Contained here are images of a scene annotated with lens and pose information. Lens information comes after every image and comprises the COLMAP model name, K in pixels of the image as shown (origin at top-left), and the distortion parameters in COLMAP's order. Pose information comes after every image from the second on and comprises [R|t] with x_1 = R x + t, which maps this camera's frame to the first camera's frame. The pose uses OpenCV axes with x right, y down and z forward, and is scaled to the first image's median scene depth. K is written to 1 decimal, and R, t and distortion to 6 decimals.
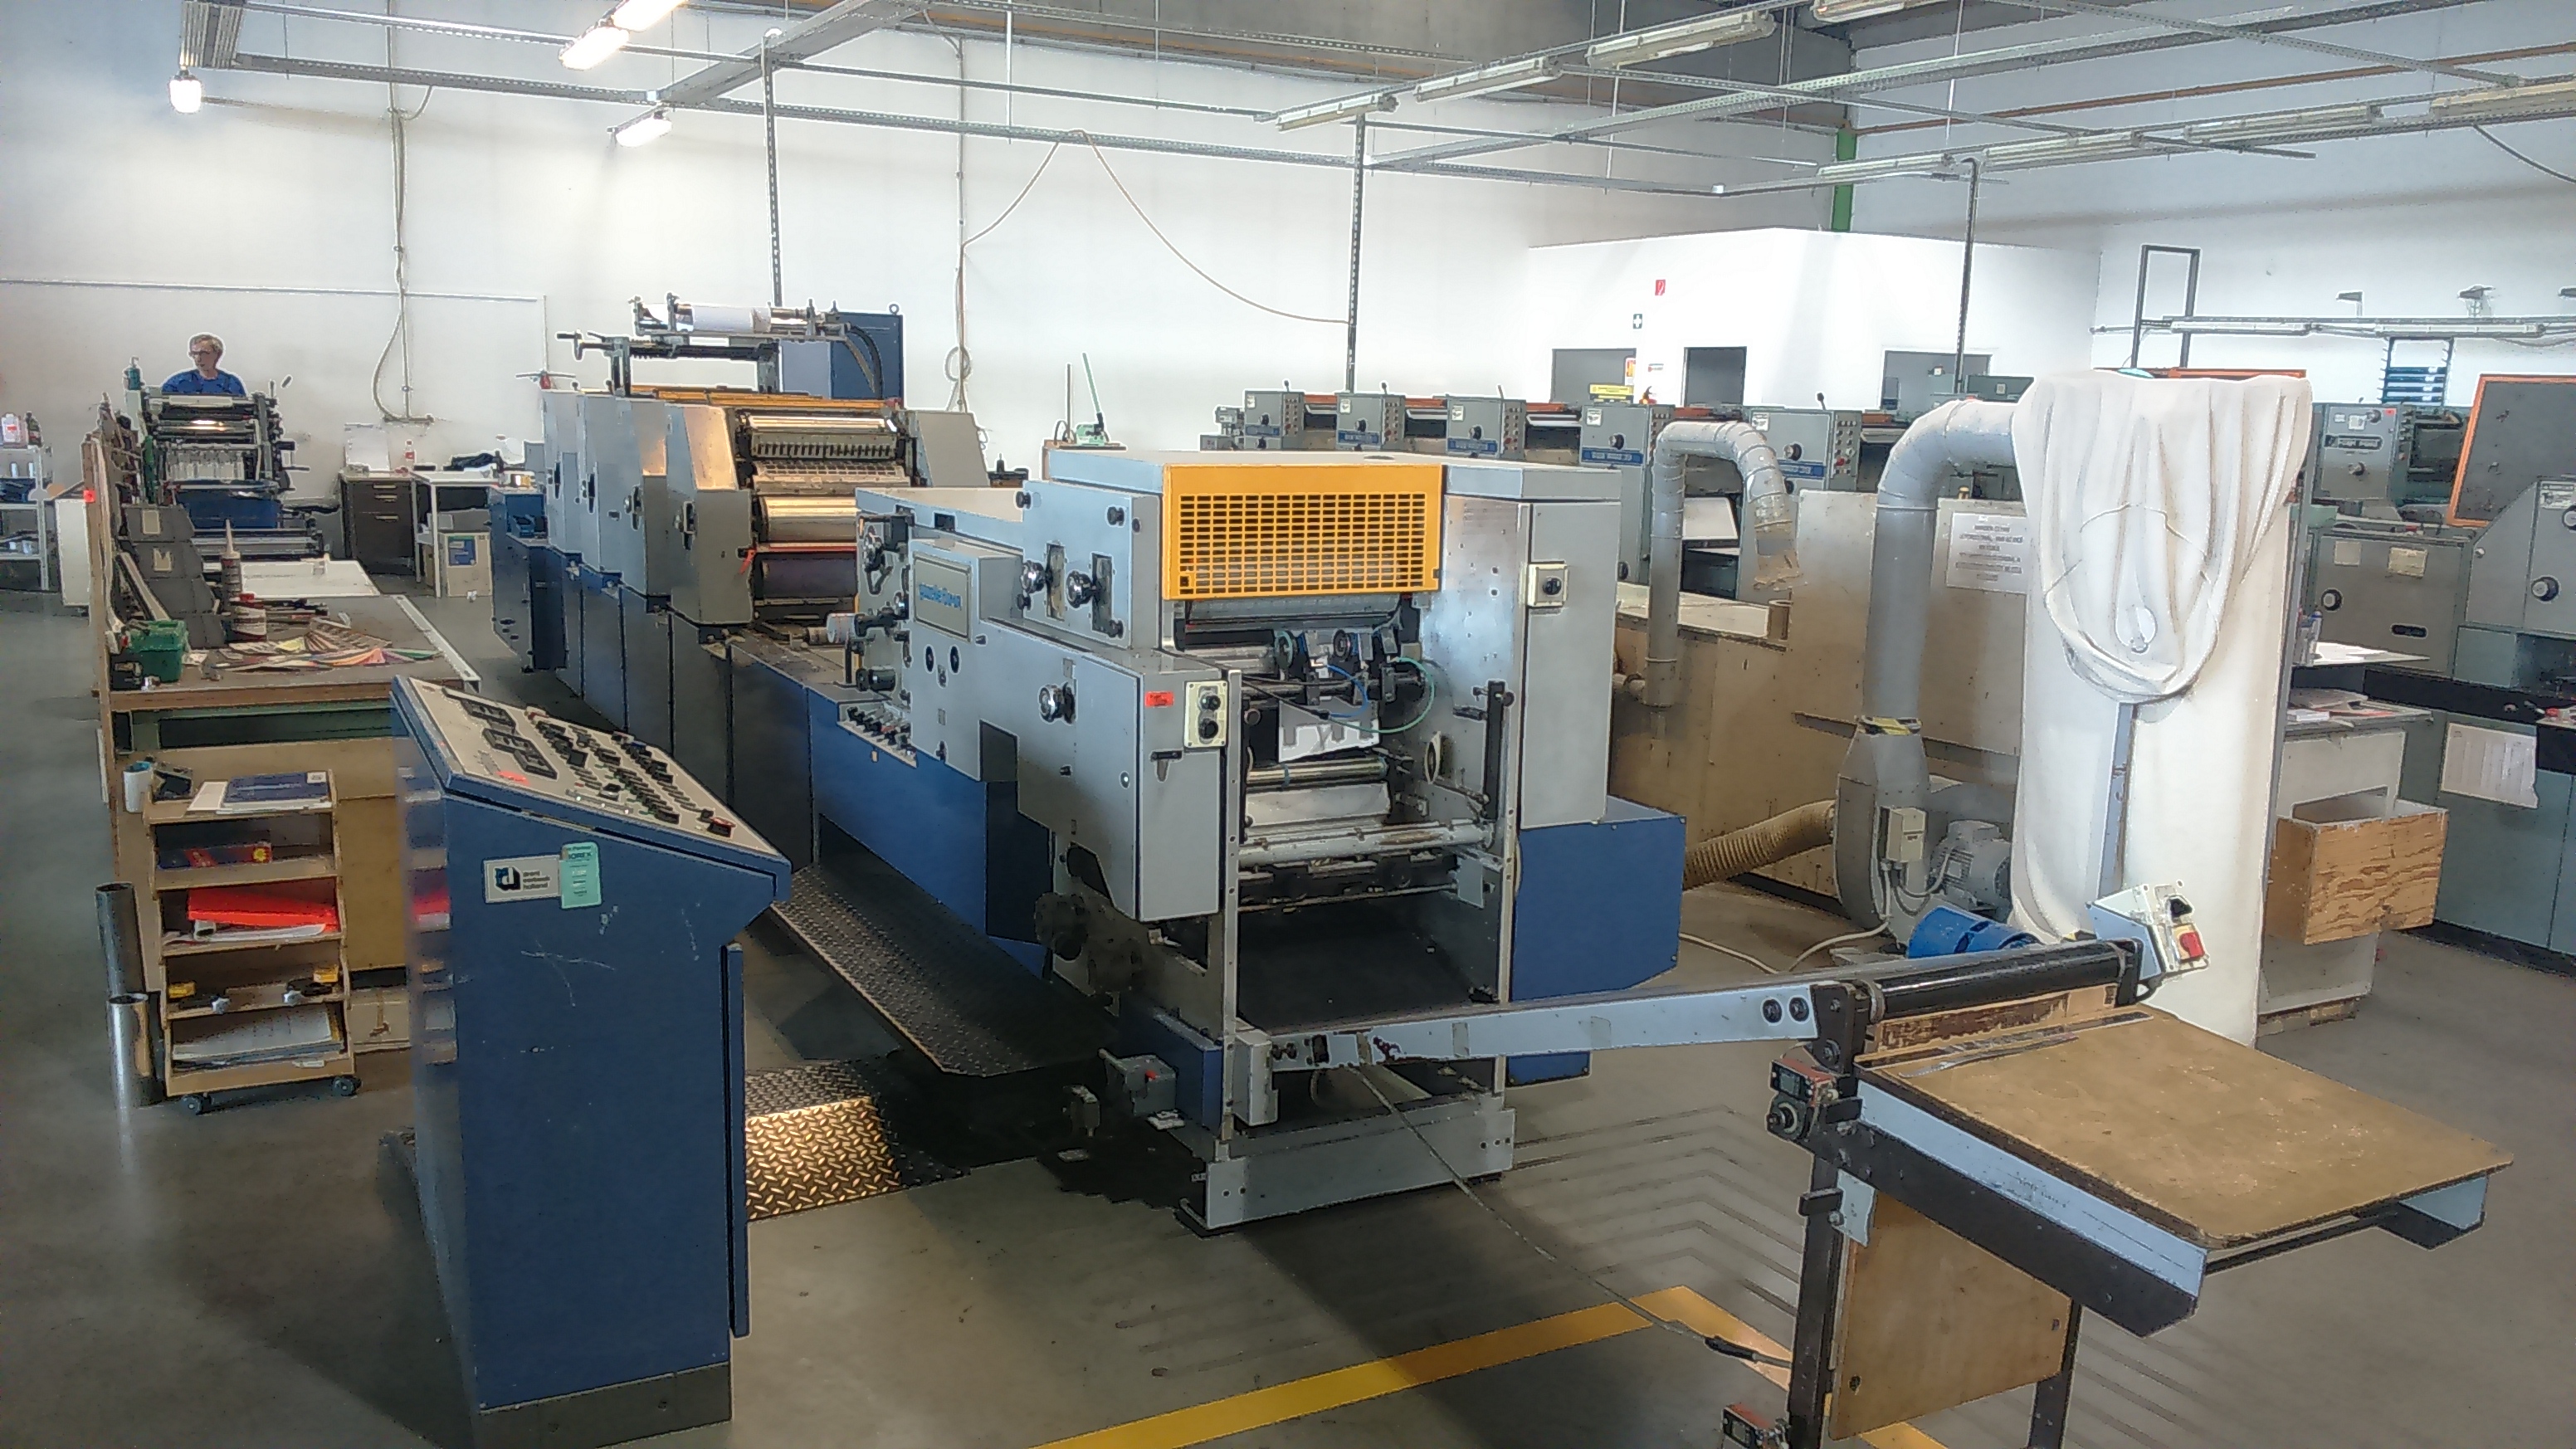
lens RADIAL K [[1989.6, 0, 1289.2], [0, 1989.6, 725.3], [0, 0, 1]] dist [-0.003601, -0.004532]
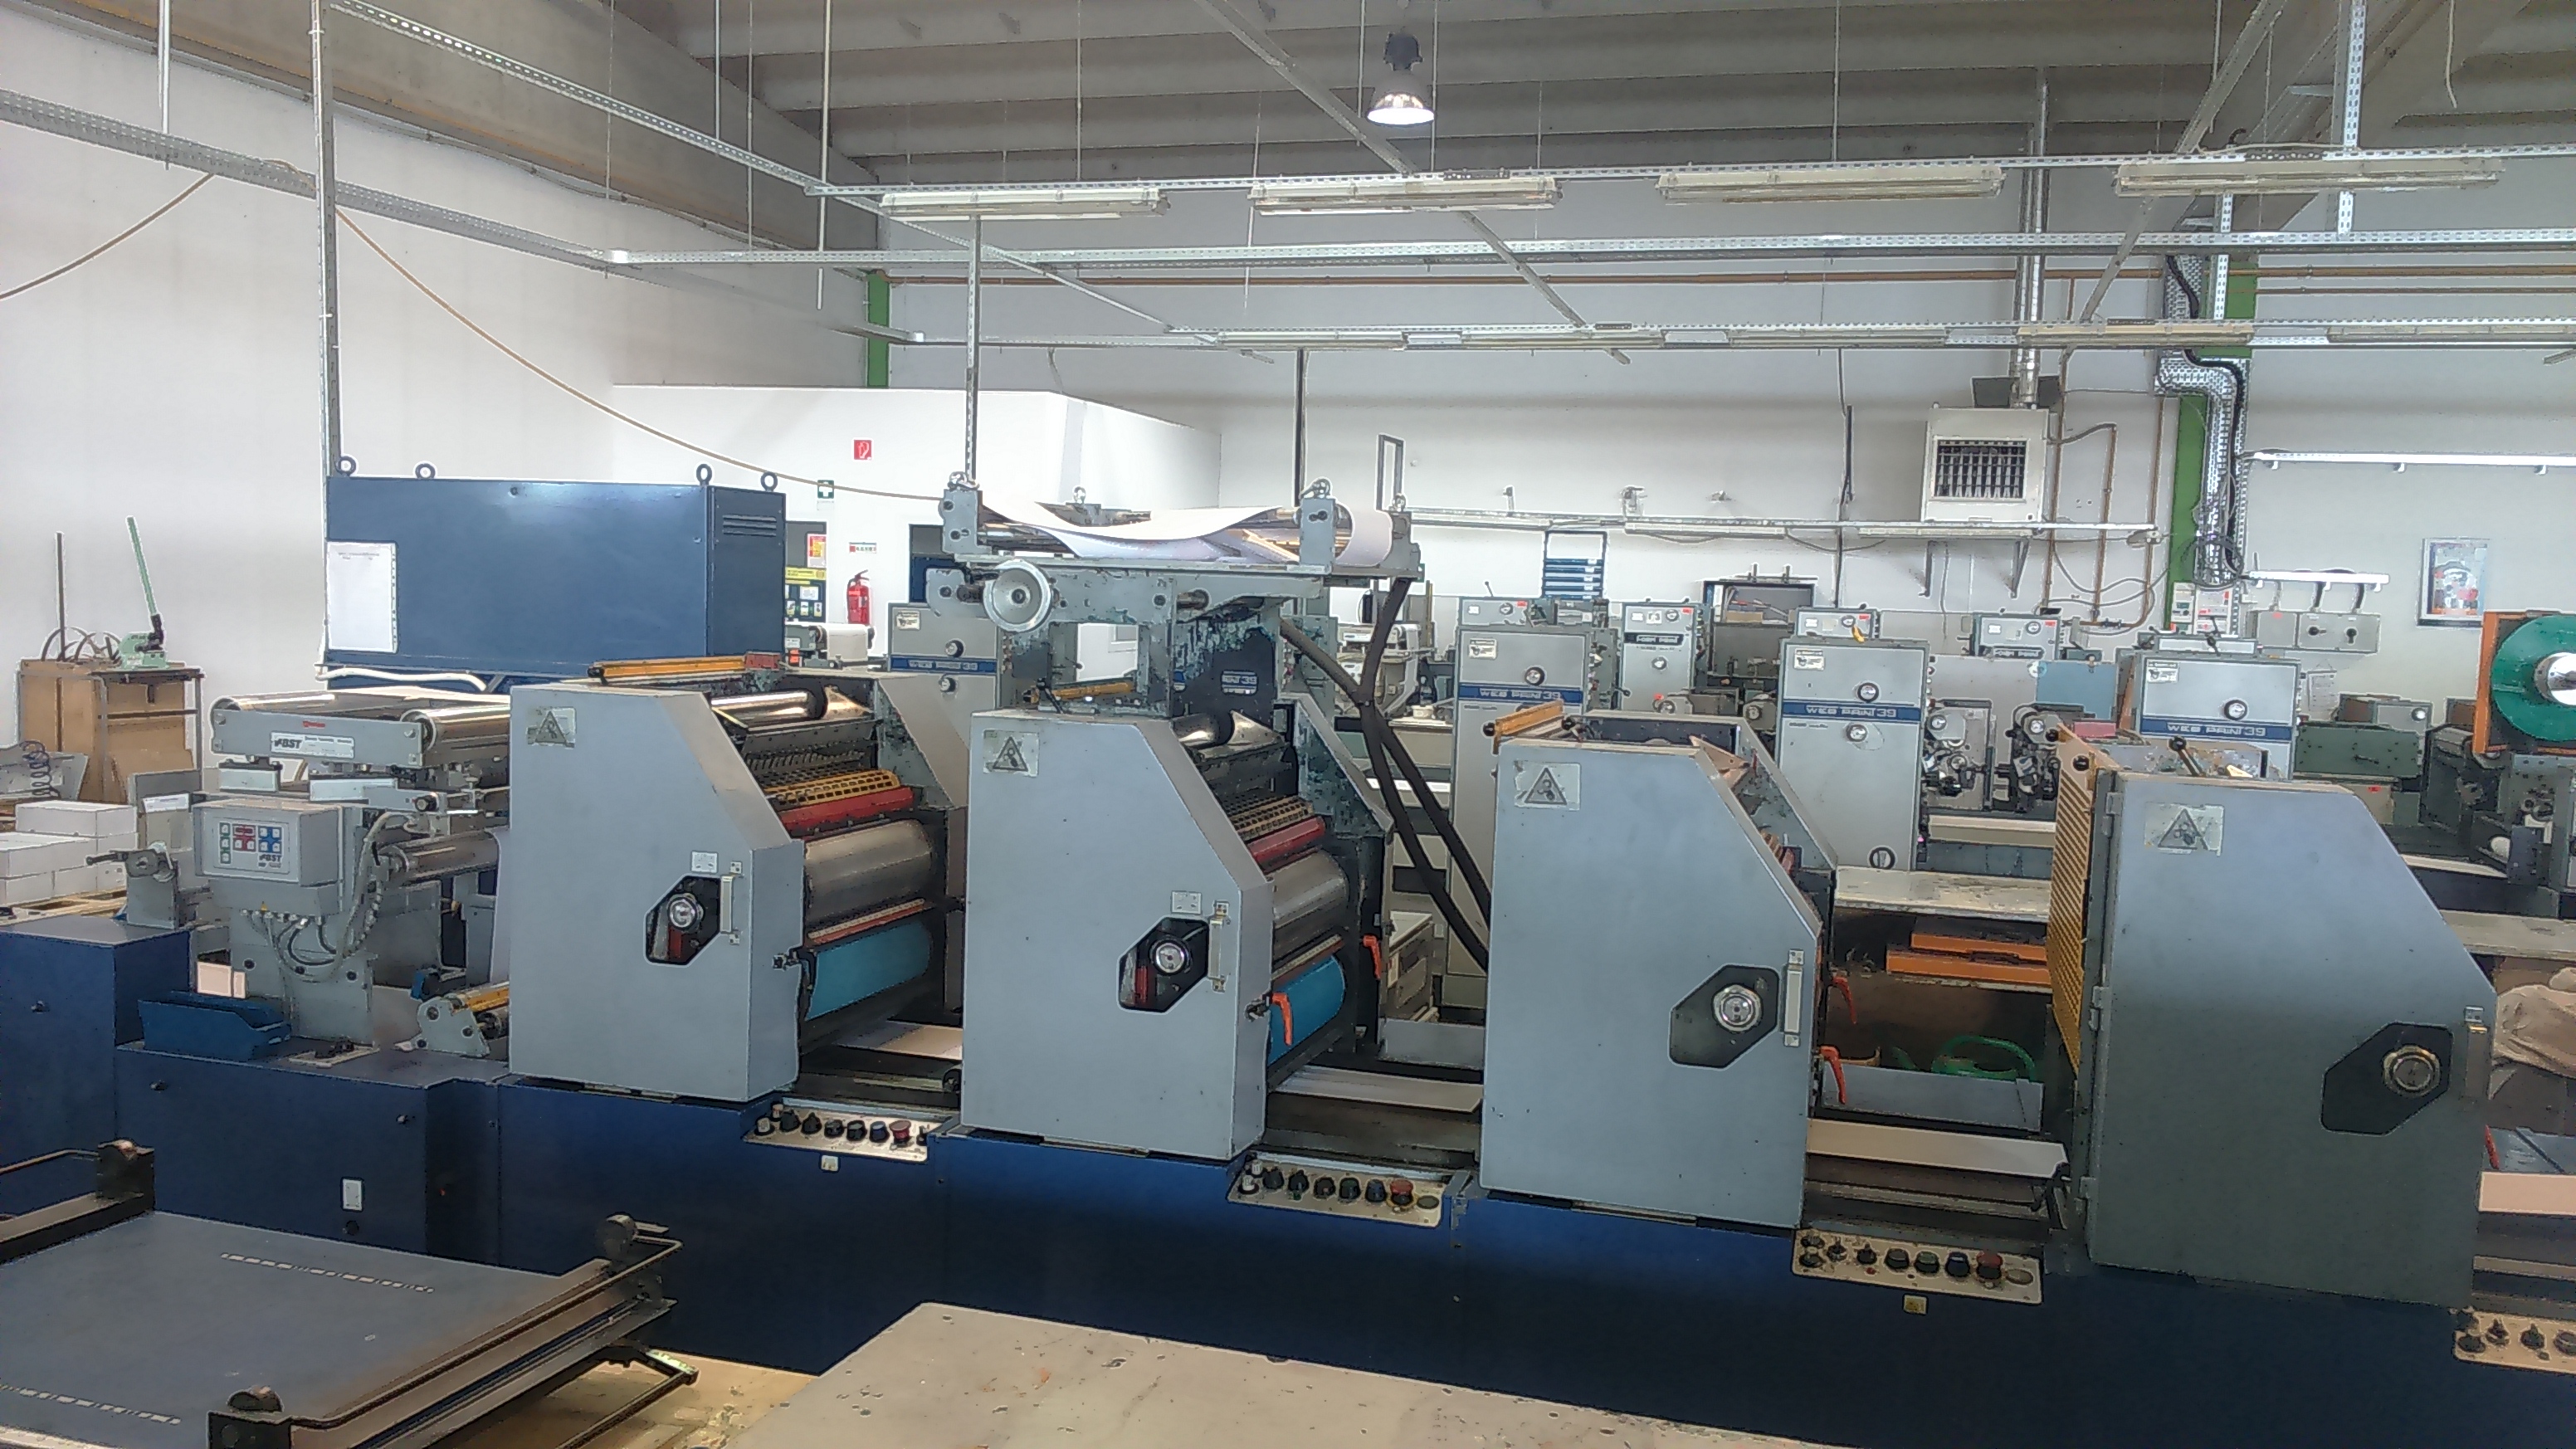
lens RADIAL K [[2031.9, 0, 1273.5], [0, 2031.9, 728.0], [0, 0, 1]] dist [0.049652, -0.109120]
pose [[0.700013, -0.053661, 0.712111, -0.329950], [0.104622, 0.994120, -0.027933, -0.075137], [-0.706424, 0.094055, 0.701511, 0.348307]]
